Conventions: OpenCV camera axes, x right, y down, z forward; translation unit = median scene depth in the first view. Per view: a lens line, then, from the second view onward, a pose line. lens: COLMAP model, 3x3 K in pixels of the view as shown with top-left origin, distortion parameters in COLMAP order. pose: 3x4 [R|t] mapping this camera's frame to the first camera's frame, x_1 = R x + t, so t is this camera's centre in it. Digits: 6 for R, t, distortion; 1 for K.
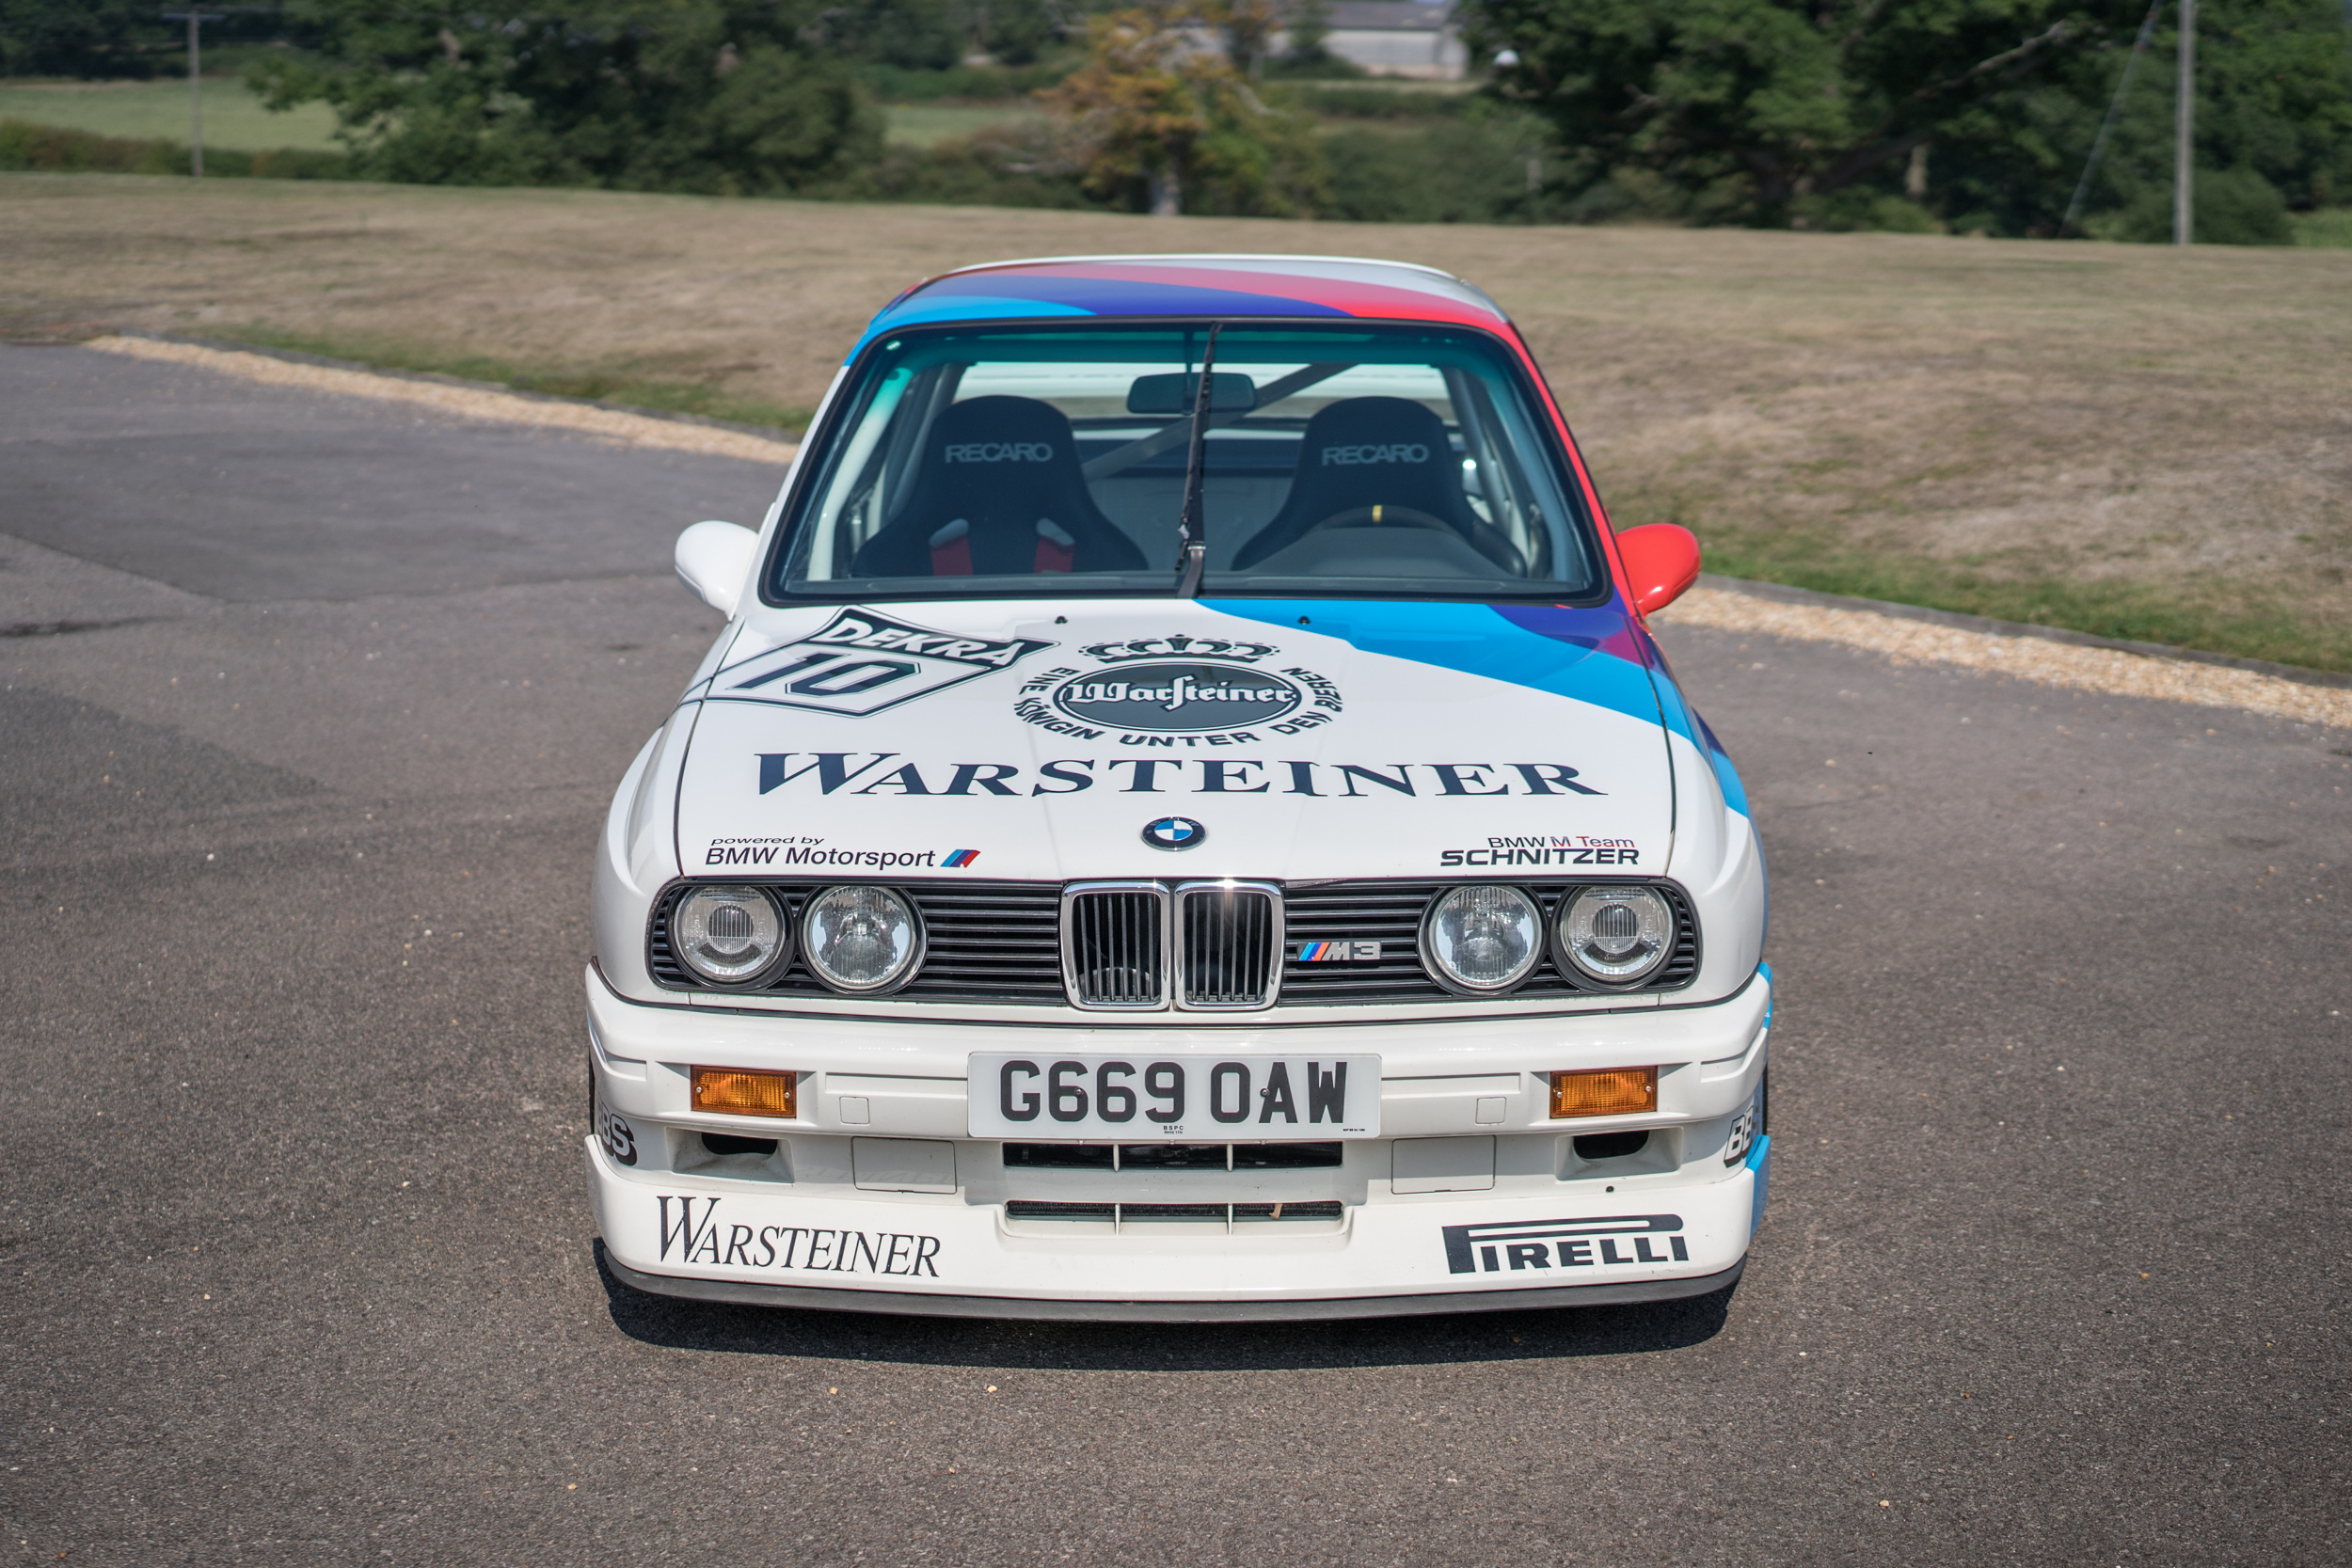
lens RADIAL K [[3686.9, 0, 1197.4], [0, 3686.9, 770.1], [0, 0, 1]] dist [0.032939, 0.000000]
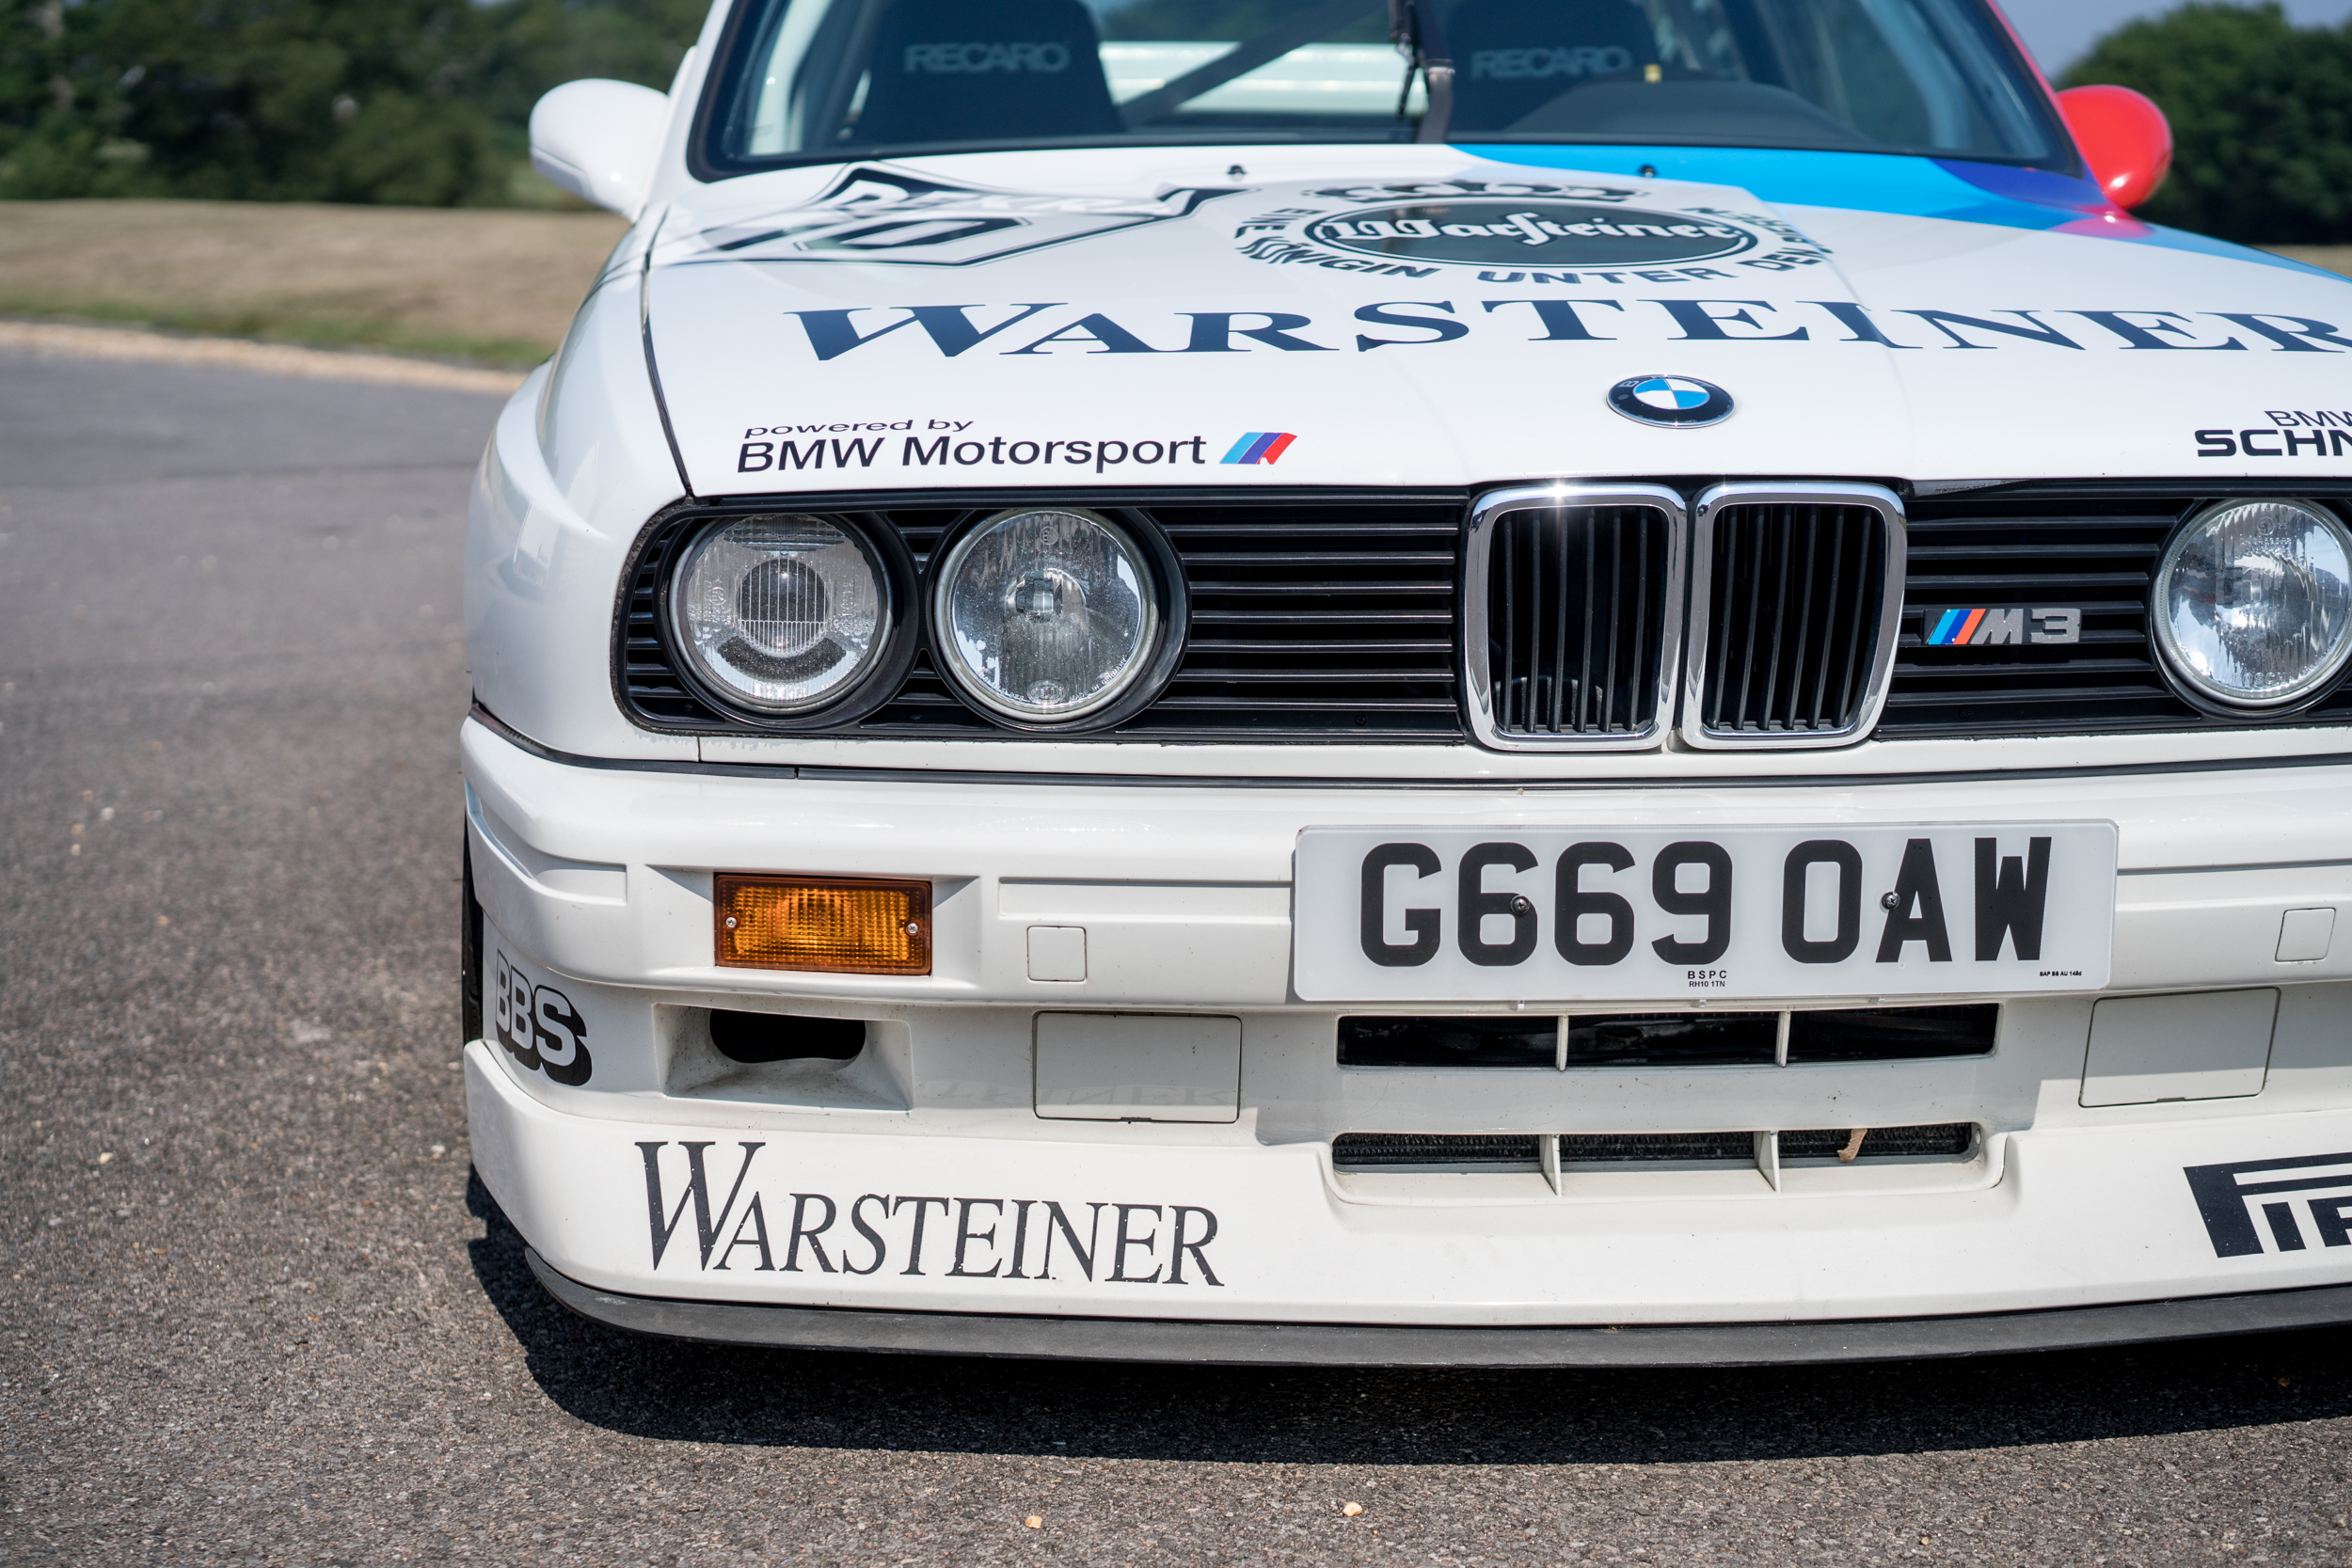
lens RADIAL K [[3686.9, 0, 1153.3], [0, 3686.9, 802.9], [0, 0, 1]] dist [0.032939, 0.000000]
pose [[0.996281, -0.012472, 0.085260, -0.119862], [0.012748, 0.999915, -0.002692, 0.072104], [-0.085219, 0.003768, 0.996355, 0.495449]]
